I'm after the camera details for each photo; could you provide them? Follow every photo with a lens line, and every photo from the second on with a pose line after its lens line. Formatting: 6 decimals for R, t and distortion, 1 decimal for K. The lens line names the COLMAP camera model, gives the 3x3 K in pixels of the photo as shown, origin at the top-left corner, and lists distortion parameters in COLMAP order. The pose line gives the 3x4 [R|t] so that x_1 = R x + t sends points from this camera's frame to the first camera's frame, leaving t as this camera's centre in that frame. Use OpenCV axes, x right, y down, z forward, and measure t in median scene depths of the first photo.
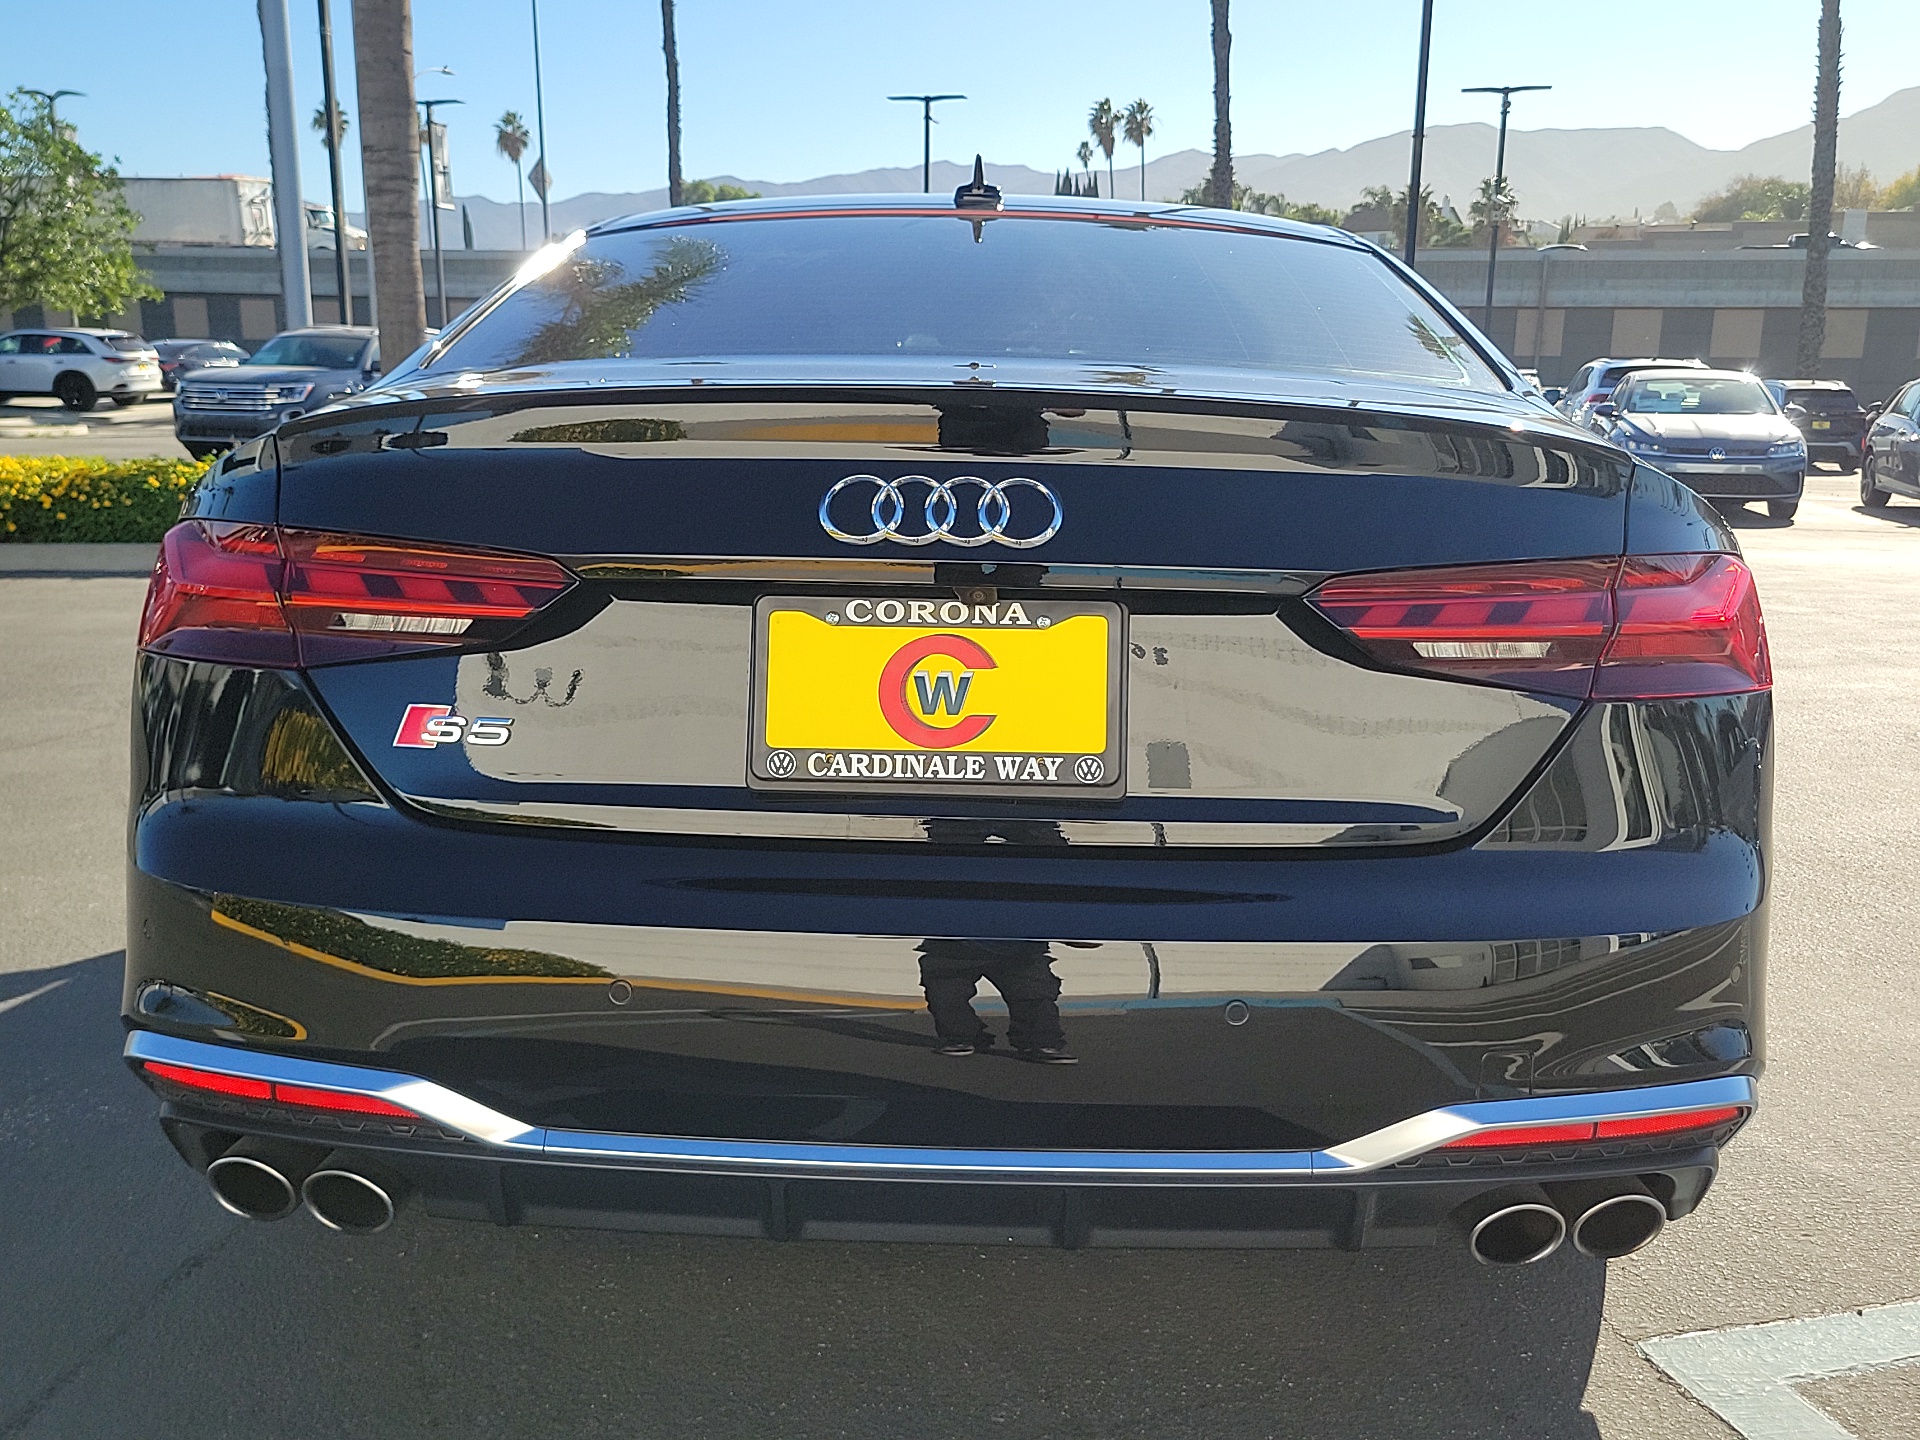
lens RADIAL K [[1705.4, 0, 955.5], [0, 1705.4, 733.7], [0, 0, 1]] dist [0.030855, -0.020341]
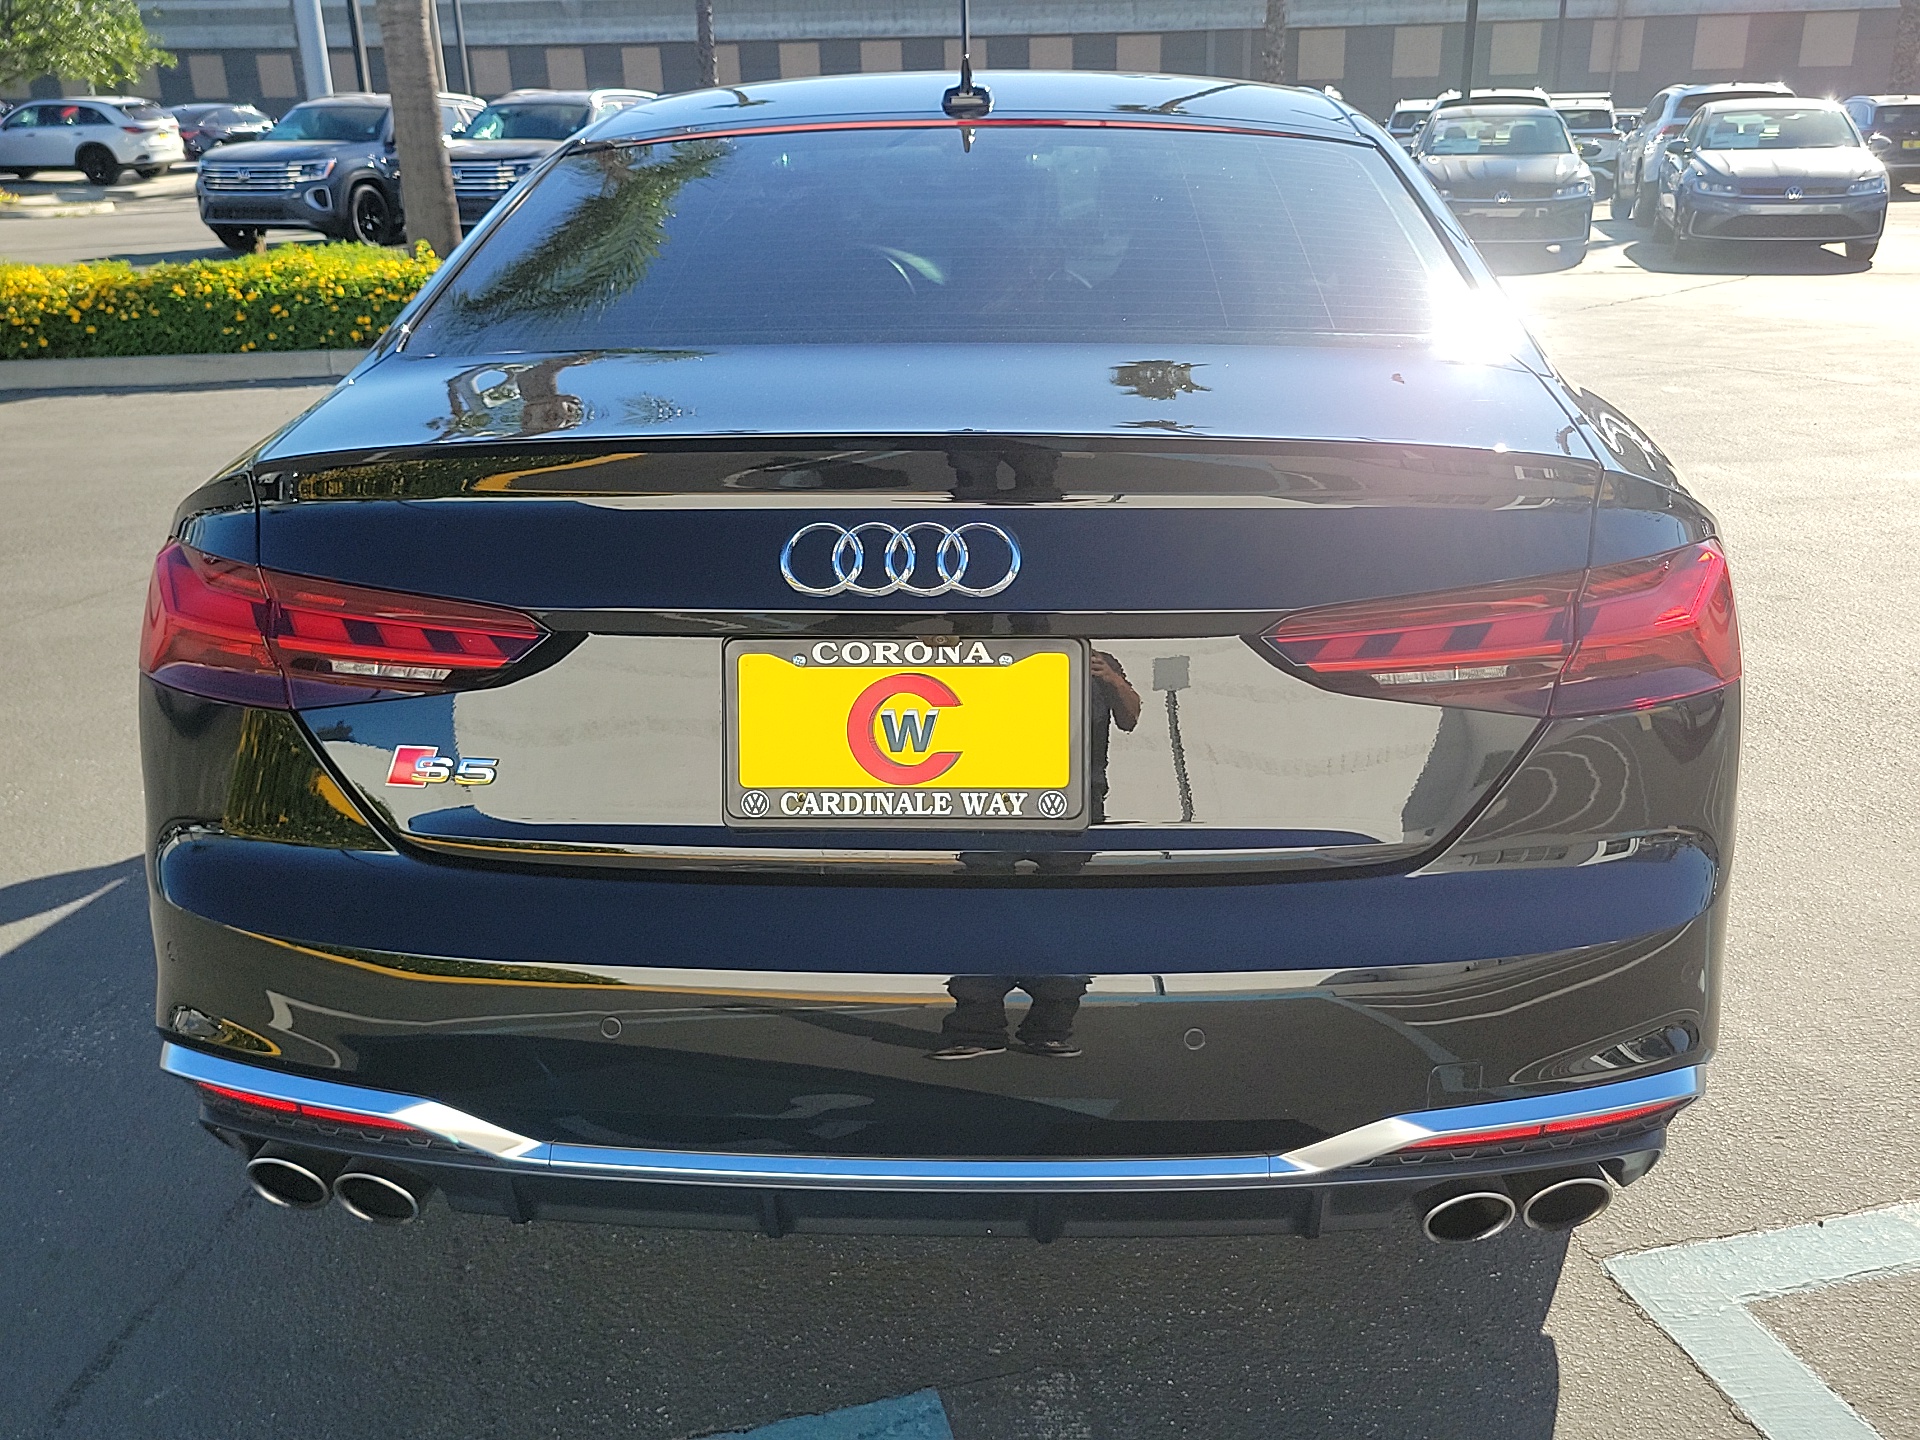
lens RADIAL K [[1705.4, 0, 957.0], [0, 1705.4, 733.6], [0, 0, 1]] dist [0.030855, -0.020341]
pose [[0.999216, -0.021985, -0.032934, 0.045240], [0.026437, 0.989585, 0.141505, -0.137269], [0.029480, -0.142264, 0.989390, -0.012024]]
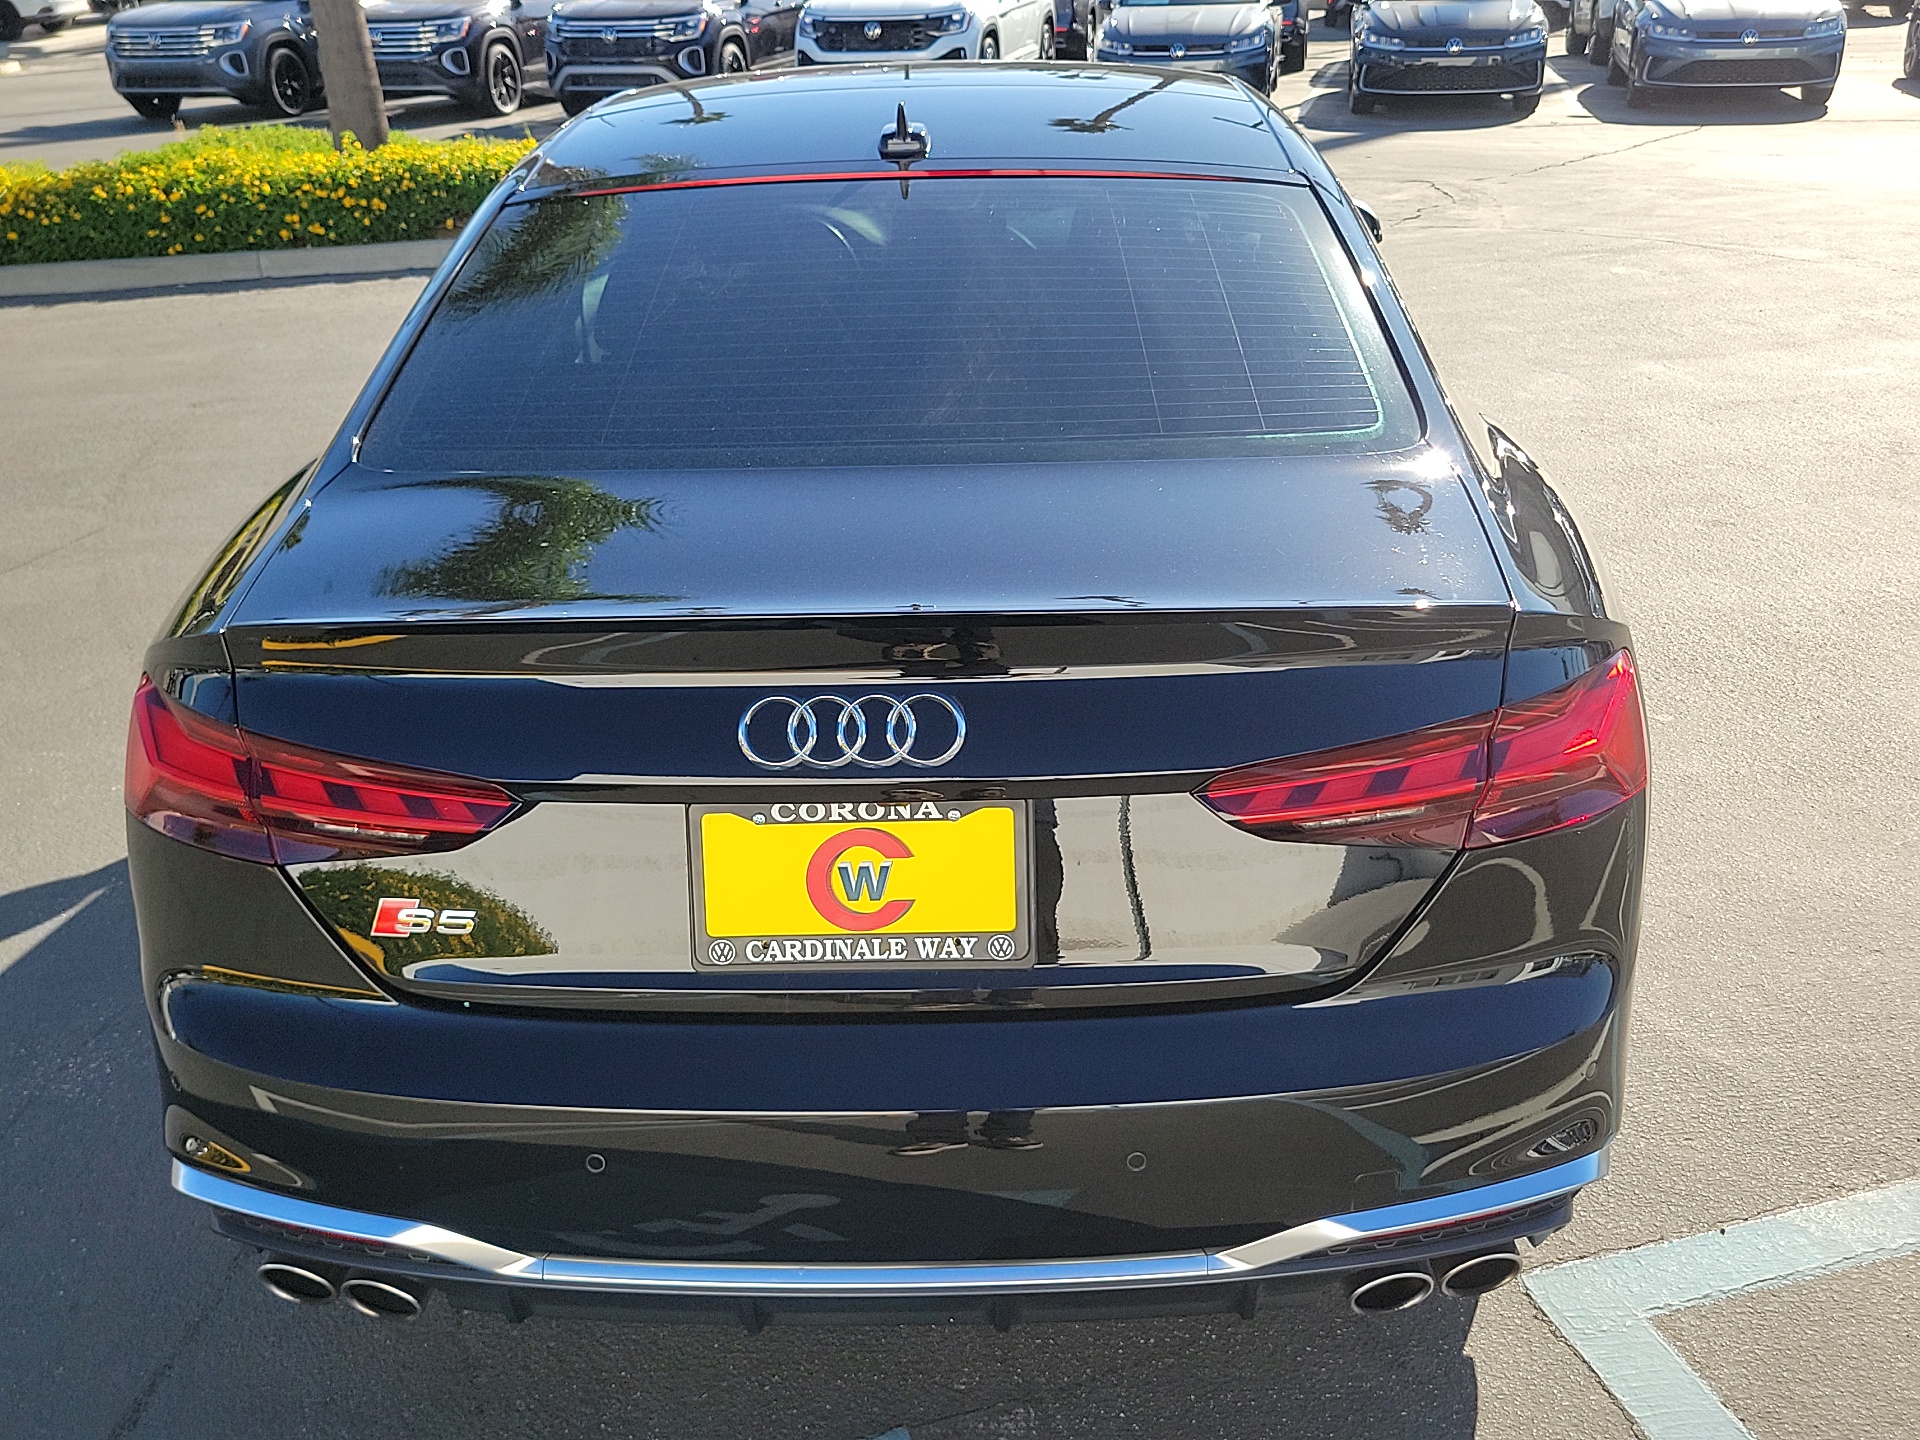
lens RADIAL K [[1705.4, 0, 940.1], [0, 1705.4, 738.0], [0, 0, 1]] dist [0.030855, -0.020341]
pose [[0.998780, -0.045174, -0.019959, 0.054668], [0.048563, 0.971856, 0.230517, -0.298094], [0.008984, -0.231205, 0.972863, -0.032581]]
